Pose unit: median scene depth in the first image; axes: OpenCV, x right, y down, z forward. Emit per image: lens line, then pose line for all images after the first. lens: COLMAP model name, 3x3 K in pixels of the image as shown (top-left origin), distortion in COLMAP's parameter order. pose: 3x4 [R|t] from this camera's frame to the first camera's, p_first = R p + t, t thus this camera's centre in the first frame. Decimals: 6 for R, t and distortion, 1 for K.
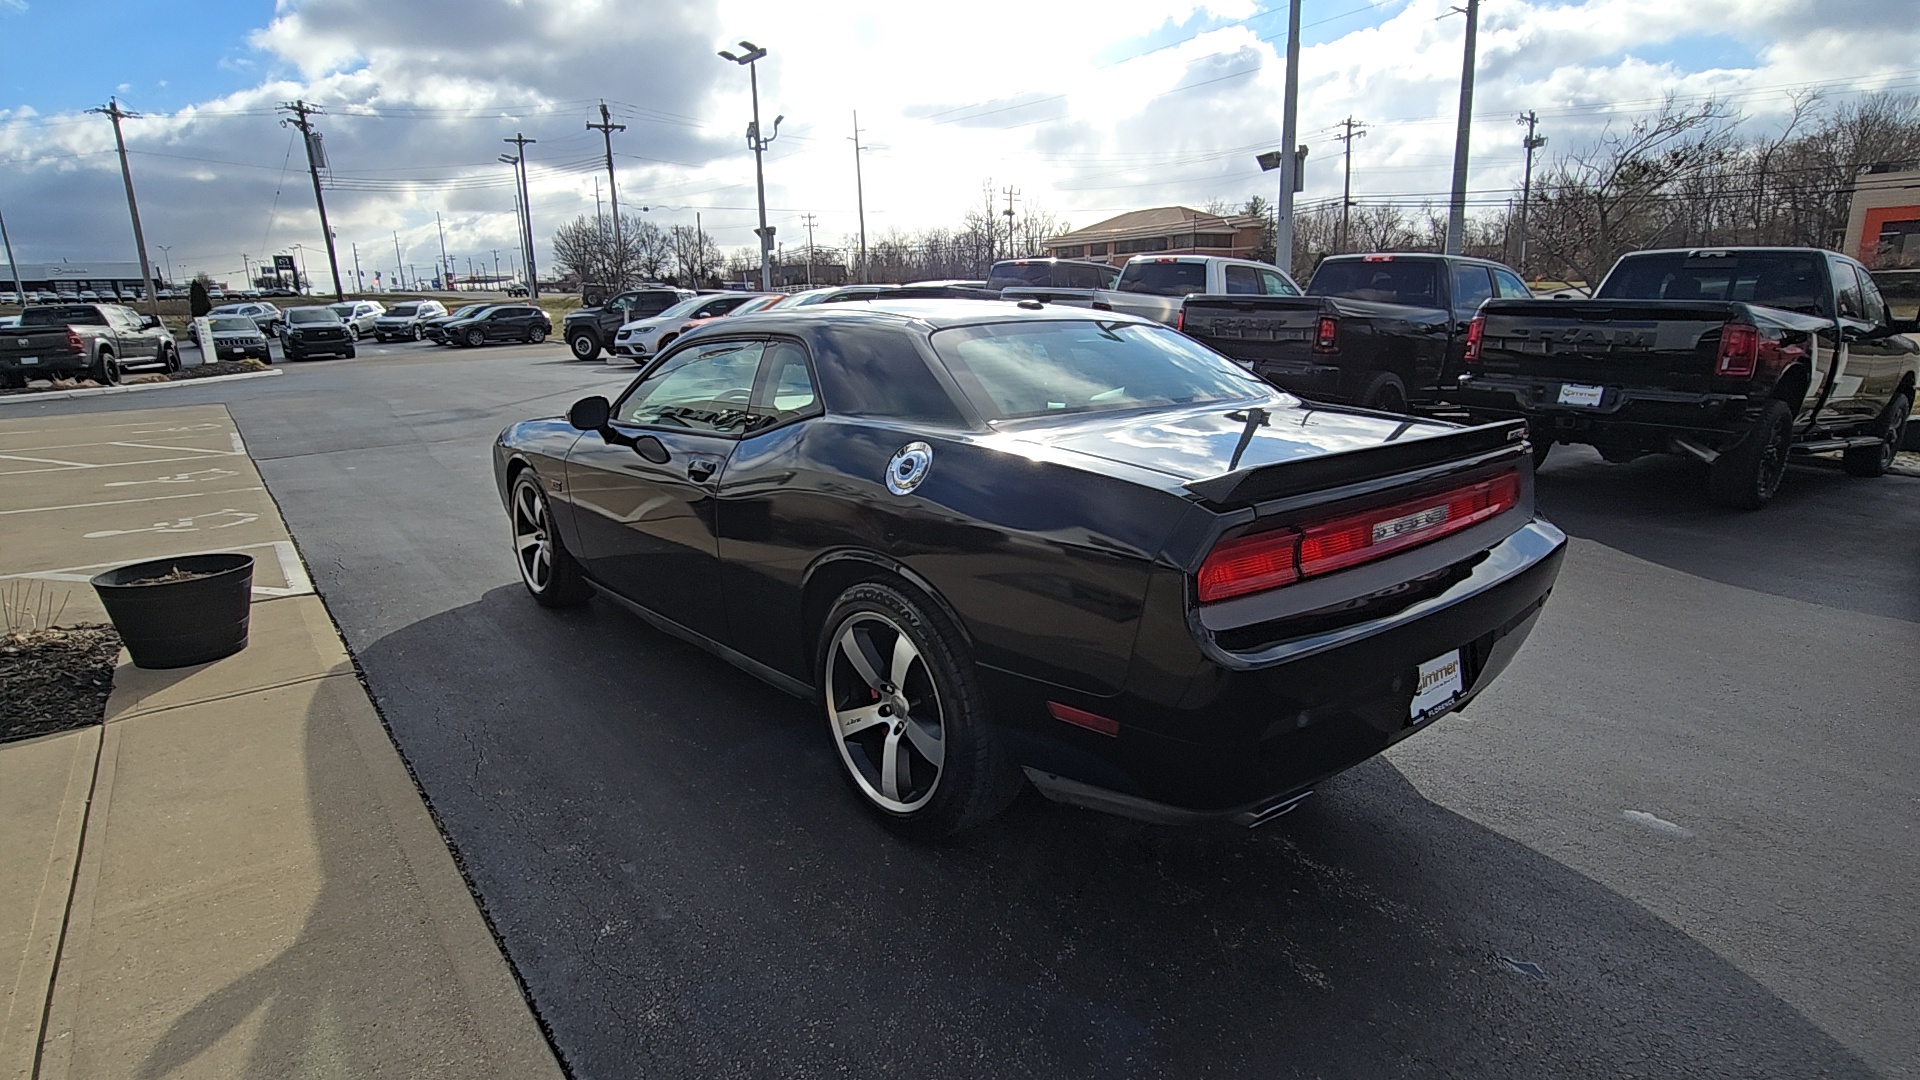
lens RADIAL K [[968.4, 0, 951.2], [0, 968.4, 542.2], [0, 0, 1]] dist [0.005046, -0.001610]
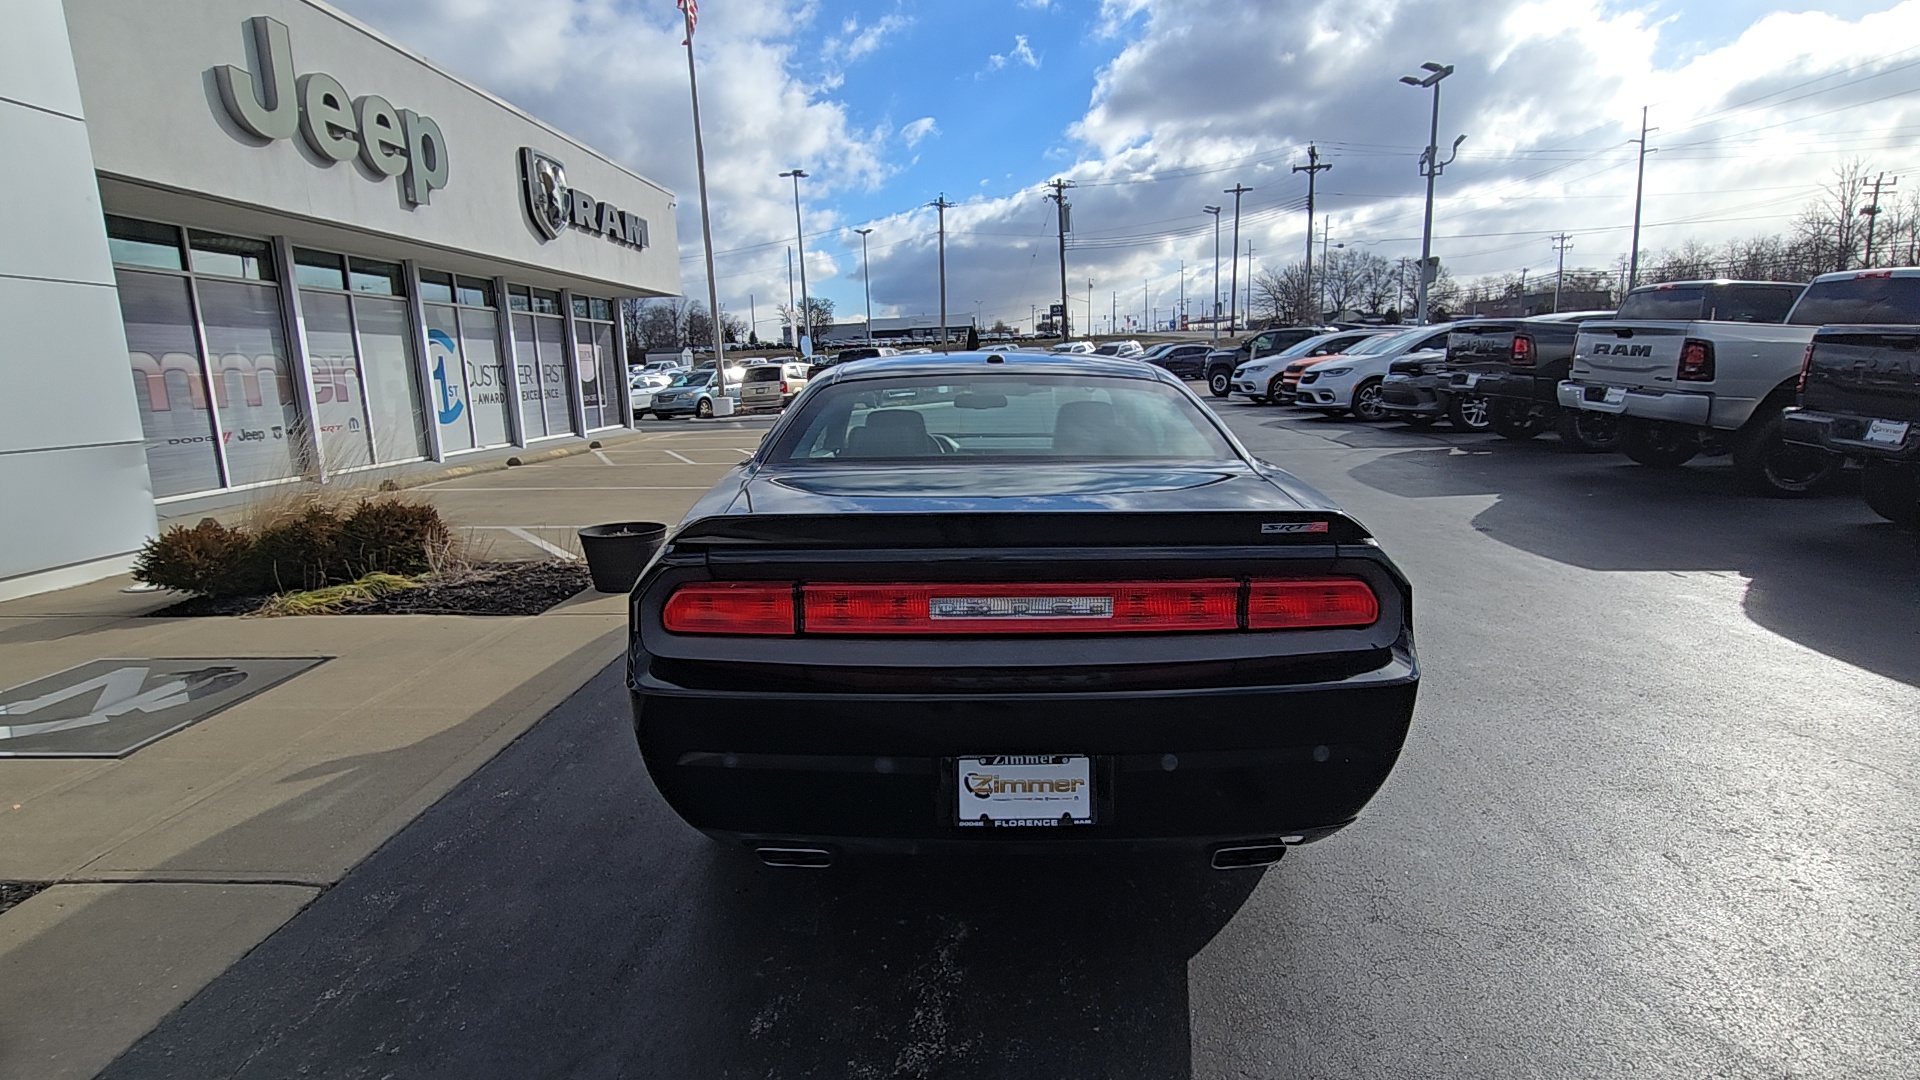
lens RADIAL K [[968.4, 0, 955.5], [0, 968.4, 536.6], [0, 0, 1]] dist [0.005046, -0.001610]
pose [[0.764743, 0.115553, -0.633890, 0.059027], [-0.141568, 0.989881, 0.009656, -0.004952], [0.628592, 0.082354, 0.773363, 0.016667]]
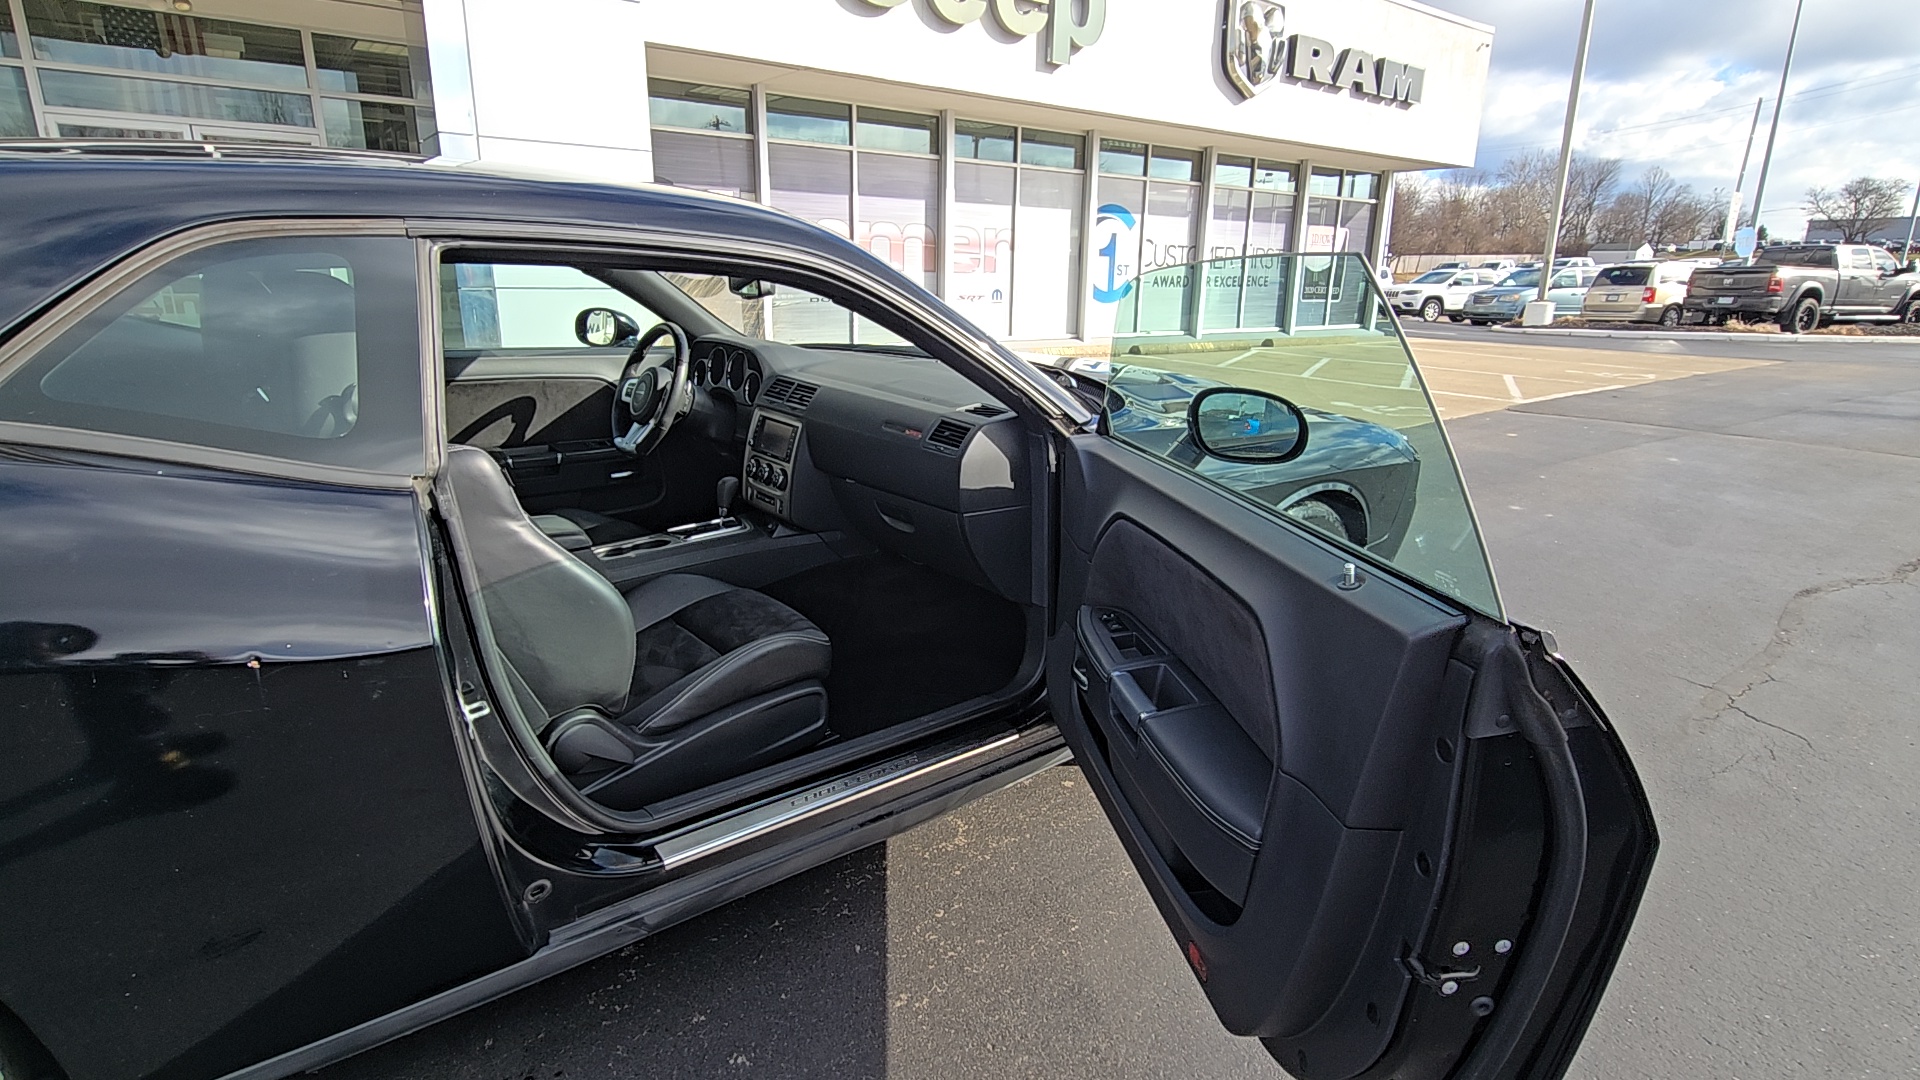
lens RADIAL K [[968.4, 0, 951.4], [0, 968.4, 528.7], [0, 0, 1]] dist [0.005046, -0.001610]
pose [[-0.018638, 0.289913, -0.956872, 0.043171], [-0.253952, 0.924279, 0.284984, -0.027079], [0.967037, 0.248311, 0.056397, 0.120693]]
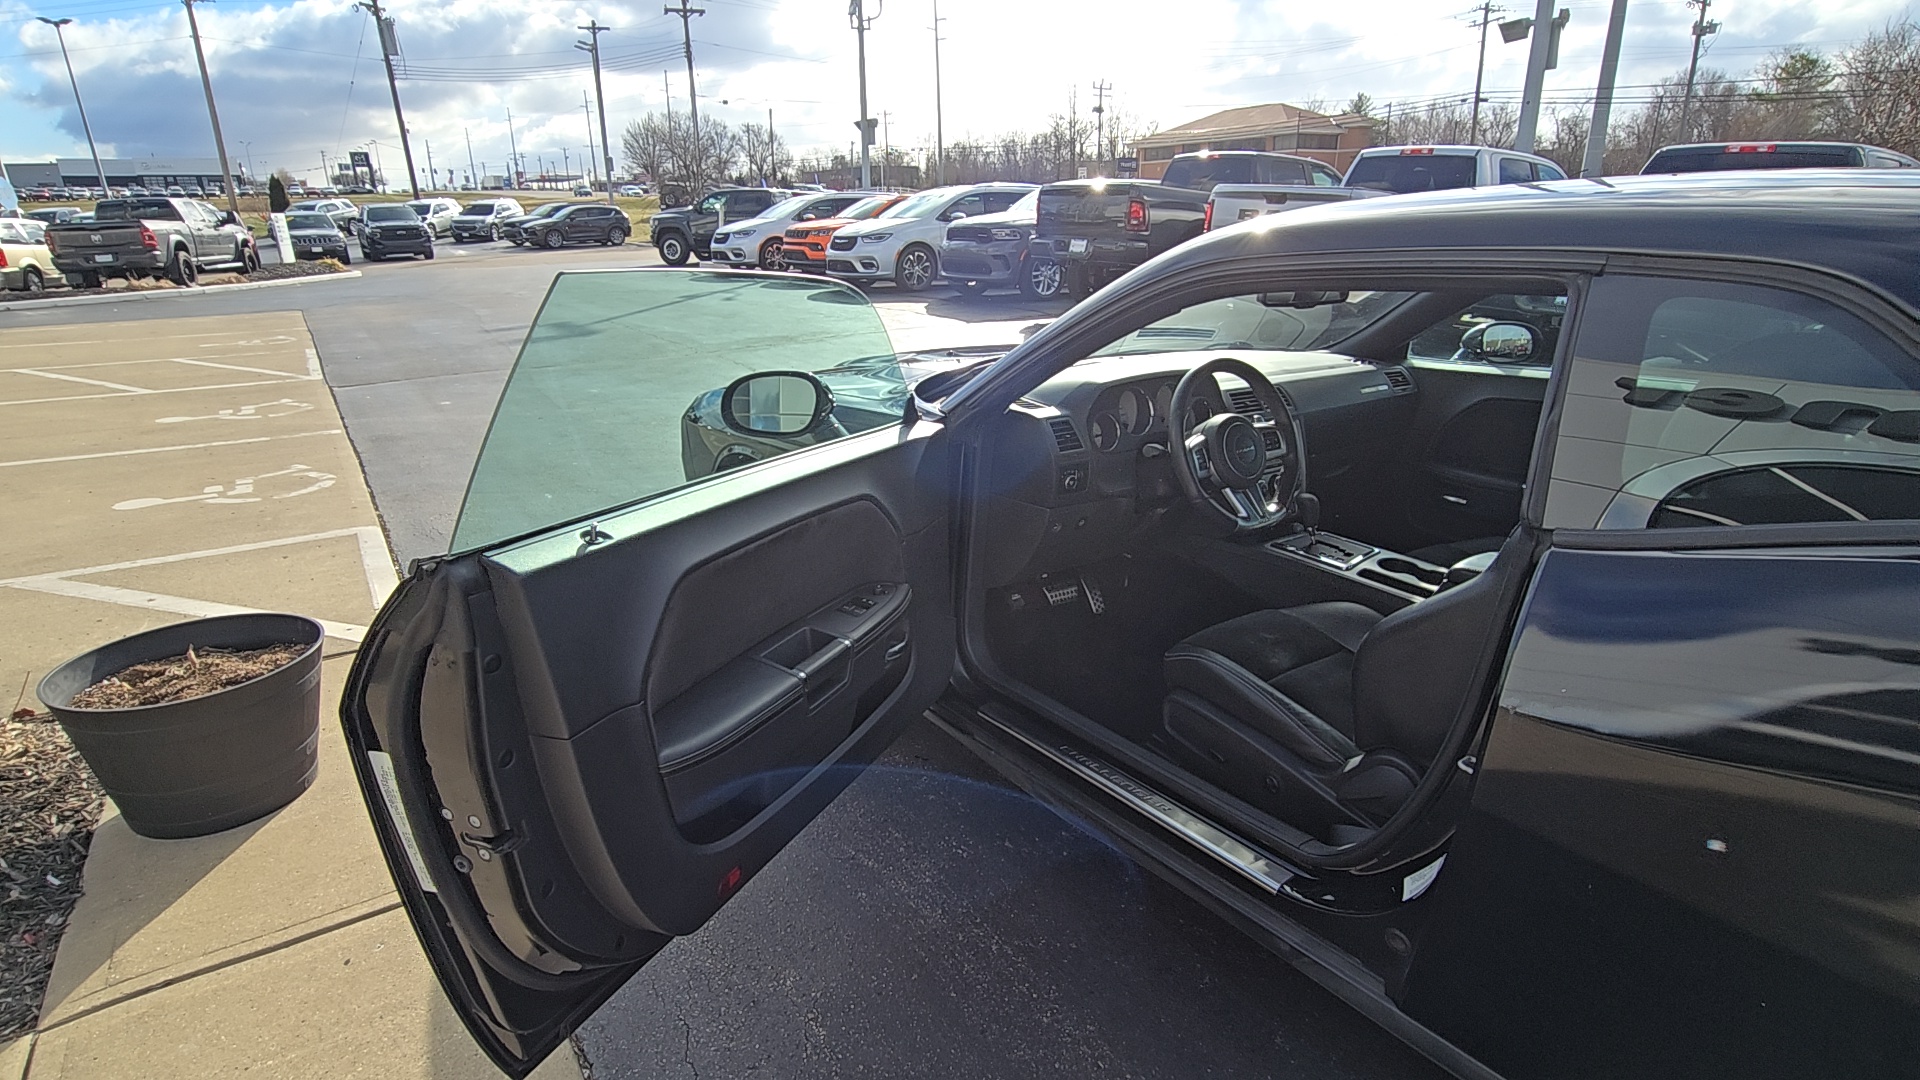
lens RADIAL K [[968.4, 0, 945.3], [0, 968.4, 536.0], [0, 0, 1]] dist [0.005046, -0.001610]
pose [[0.997423, 0.032253, -0.064088, -0.034422], [-0.026729, 0.996000, 0.085261, -0.010776], [0.066582, -0.083329, 0.994295, 0.049808]]
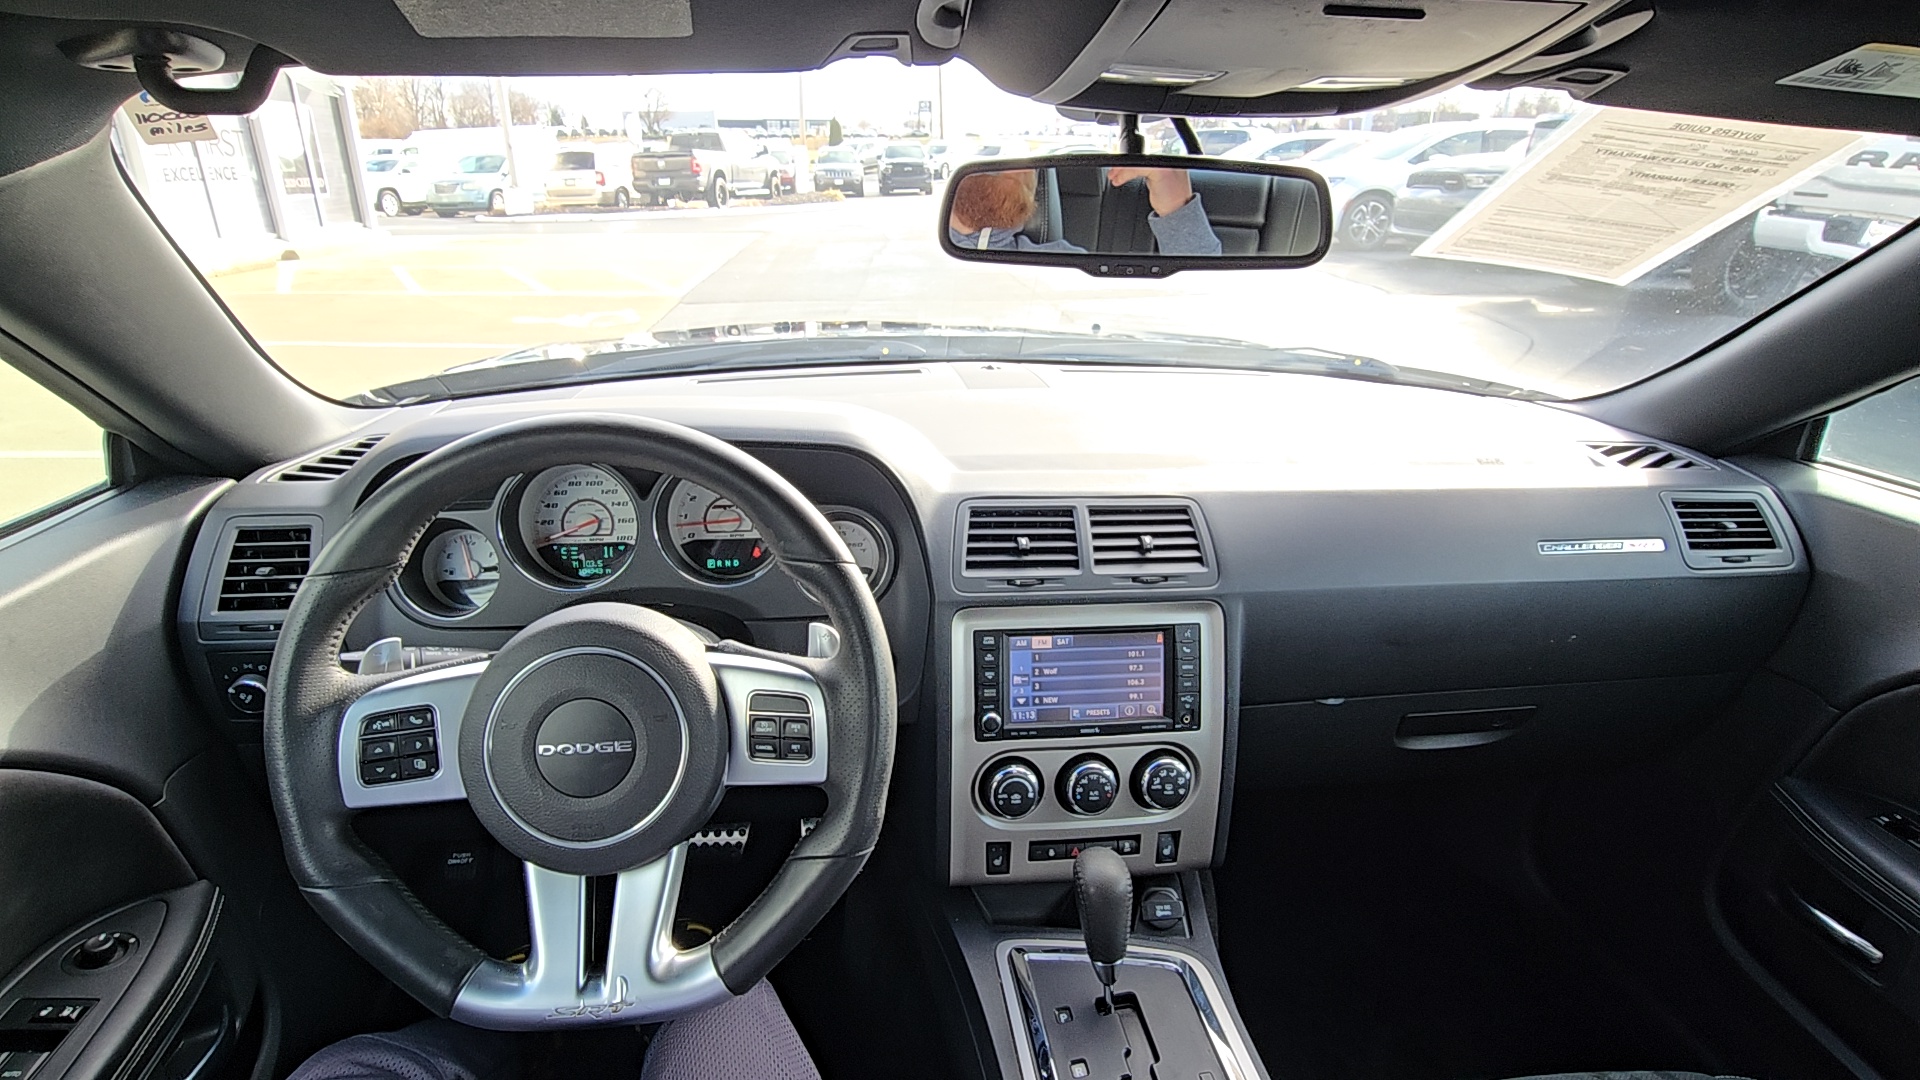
lens RADIAL K [[968.4, 0, 948.7], [0, 968.4, 534.6], [0, 0, 1]] dist [0.005046, -0.001610]
pose [[0.840234, 0.223555, -0.493995, -0.010524], [-0.156506, 0.972266, 0.173794, -0.018036], [0.519147, -0.068715, 0.851918, 0.092825]]
